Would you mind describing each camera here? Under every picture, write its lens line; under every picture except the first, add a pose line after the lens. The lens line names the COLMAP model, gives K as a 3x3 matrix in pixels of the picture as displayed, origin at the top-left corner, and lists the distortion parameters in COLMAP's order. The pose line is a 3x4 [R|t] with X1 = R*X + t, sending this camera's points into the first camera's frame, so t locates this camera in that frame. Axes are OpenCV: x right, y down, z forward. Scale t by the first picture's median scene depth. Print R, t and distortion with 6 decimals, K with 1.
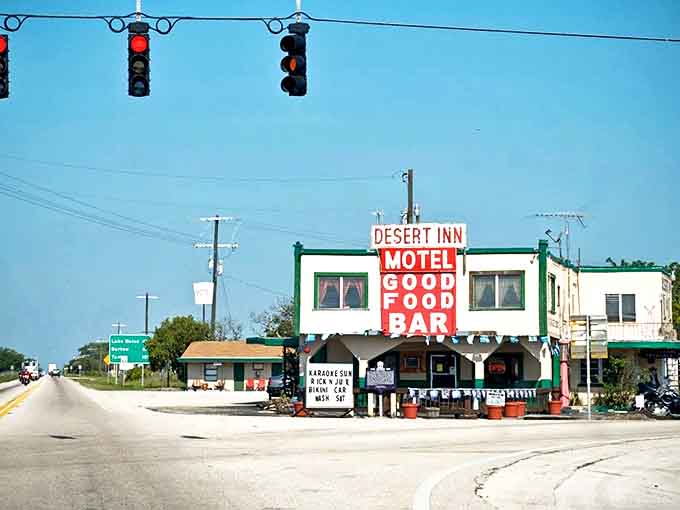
lens RADIAL K [[762.7, 0, 340.1], [0, 762.7, 258.7], [0, 0, 1]] dist [-0.157047, 0.000000]
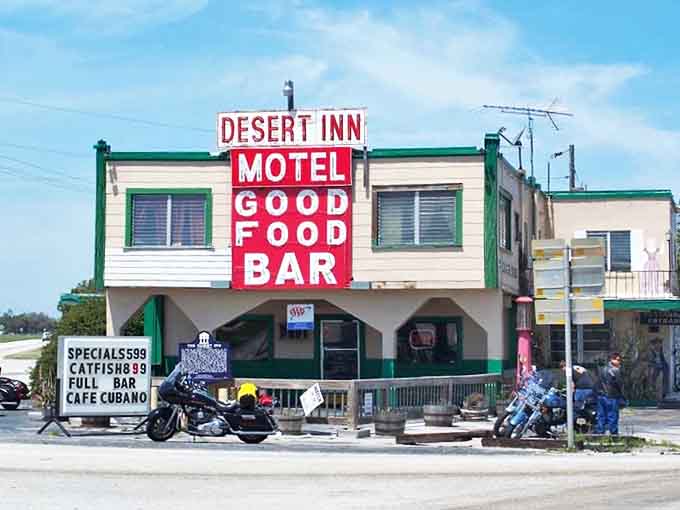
lens RADIAL K [[762.7, 0, 340.4], [0, 762.7, 262.1], [0, 0, 1]] dist [-0.157047, 0.000000]
pose [[0.999137, -0.002226, 0.041477, 0.117123], [-0.000073, 0.998467, 0.055352, 0.044315], [-0.041536, -0.055307, 0.997605, 0.374918]]
